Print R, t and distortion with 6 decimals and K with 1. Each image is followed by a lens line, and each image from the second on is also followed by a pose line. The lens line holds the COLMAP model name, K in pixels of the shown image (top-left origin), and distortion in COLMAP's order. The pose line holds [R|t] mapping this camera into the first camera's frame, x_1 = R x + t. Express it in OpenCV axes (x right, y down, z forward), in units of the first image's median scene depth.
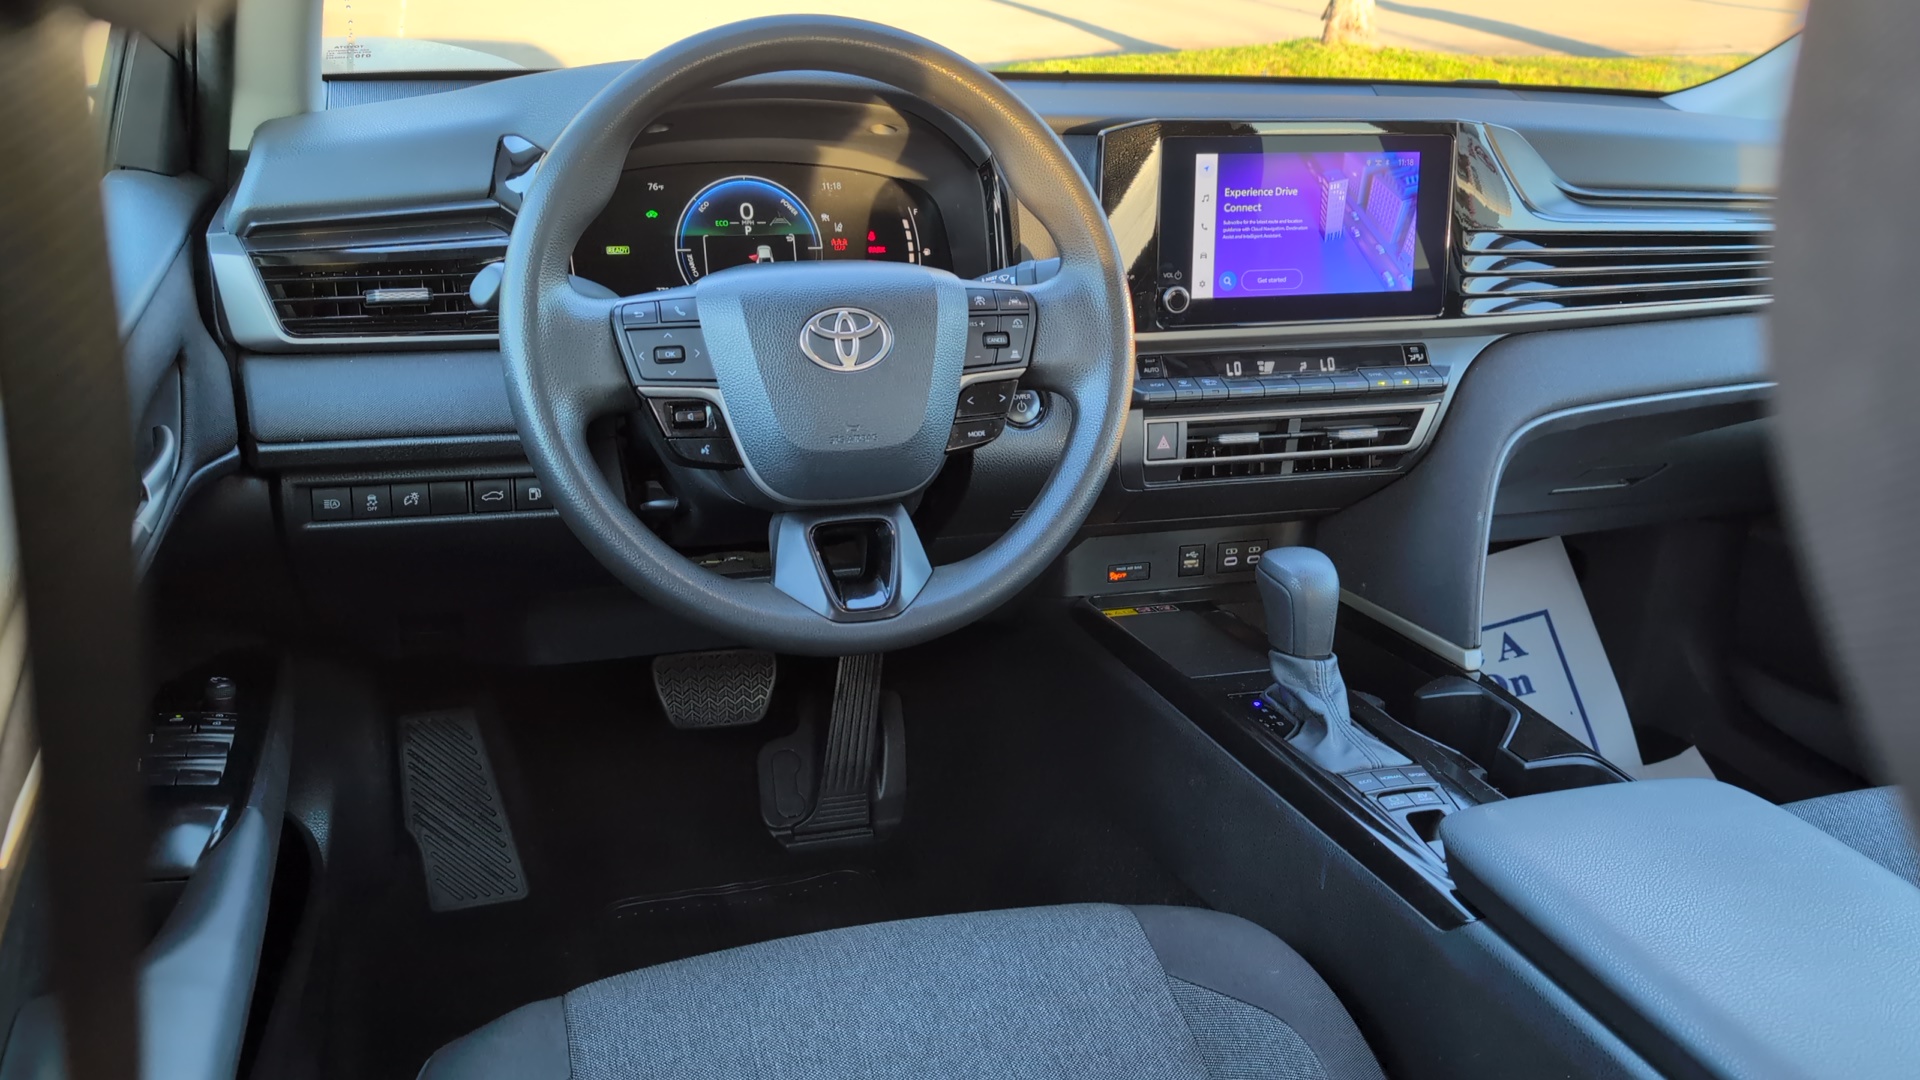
lens RADIAL K [[1586.2, 0, 960.0], [0, 1586.2, 540.0], [0, 0, 1]] dist [0.040750, -0.009111]
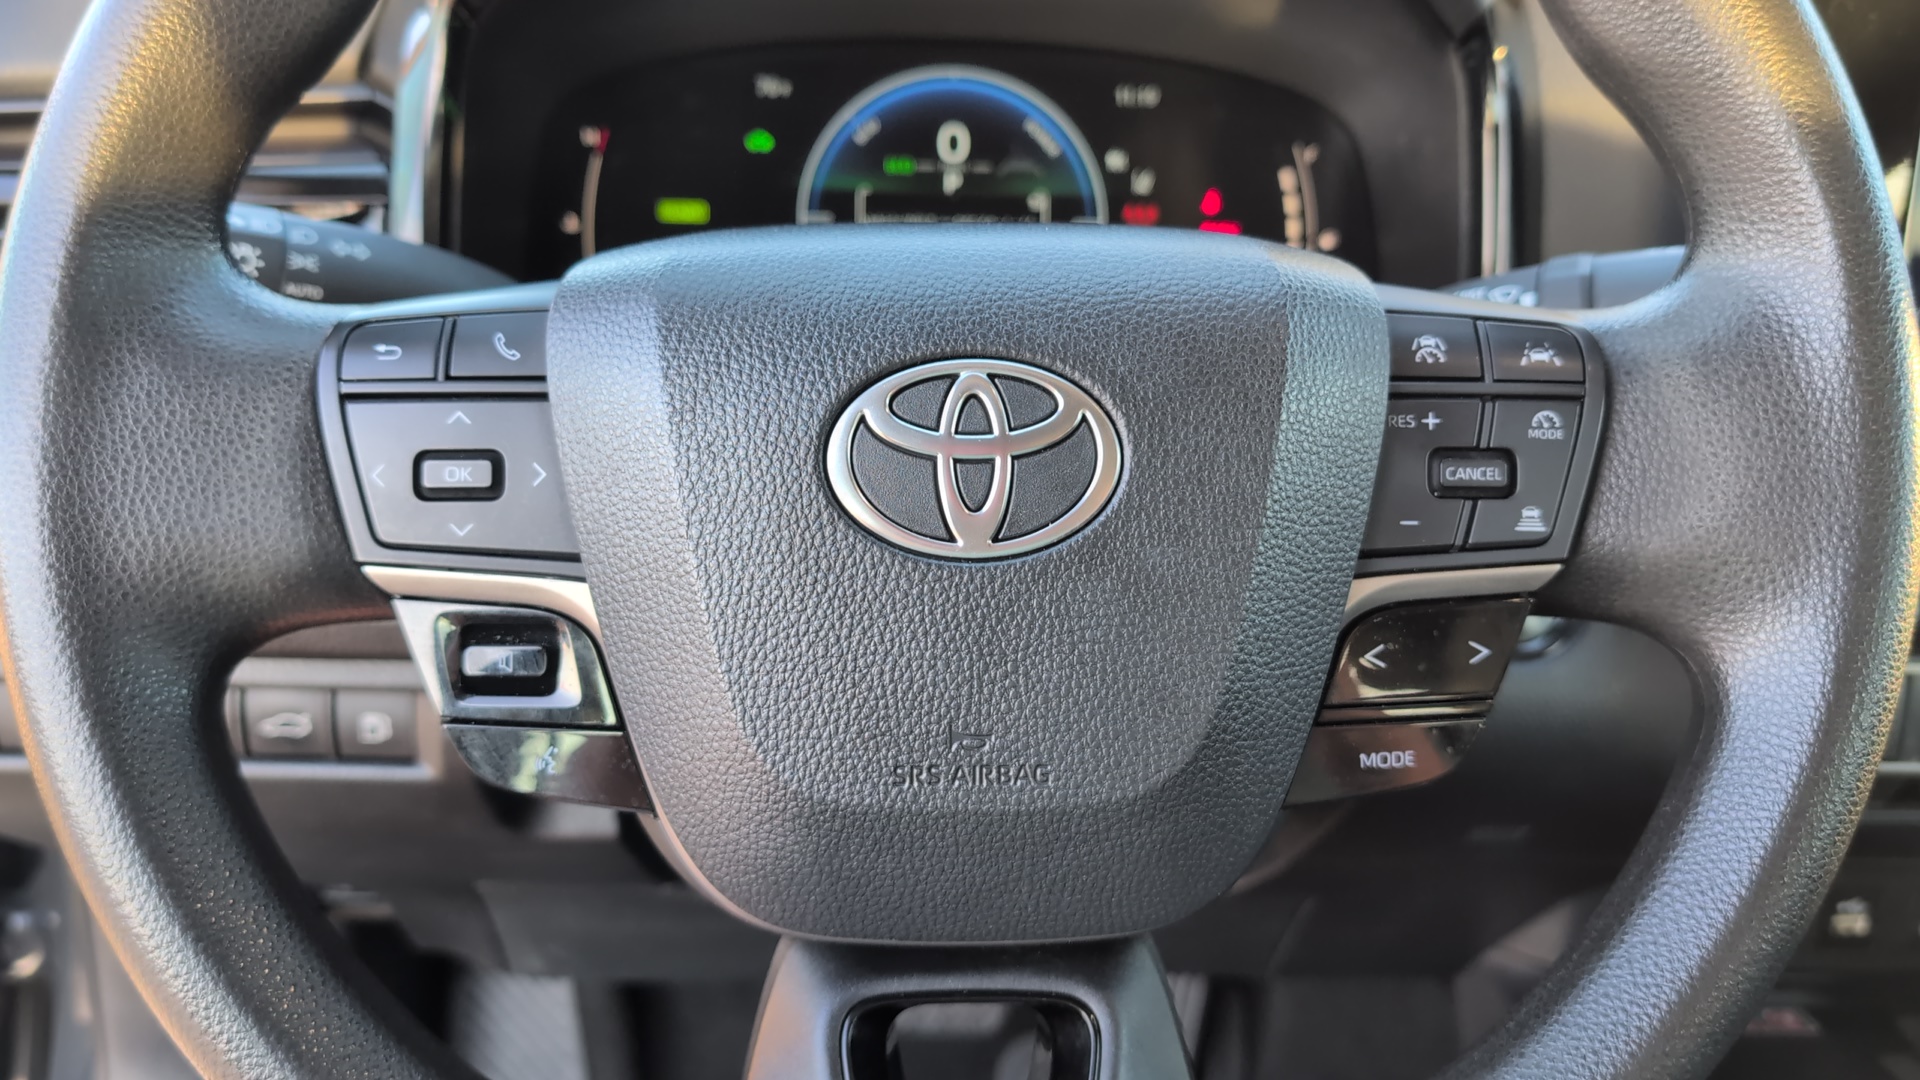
lens RADIAL K [[1586.2, 0, 960.0], [0, 1586.2, 540.0], [0, 0, 1]] dist [0.040750, -0.009111]
pose [[0.960100, 0.073445, -0.269842, 0.011111], [-0.077156, 0.997014, -0.003157, -0.102287], [0.268804, 0.023851, 0.962899, 0.652914]]
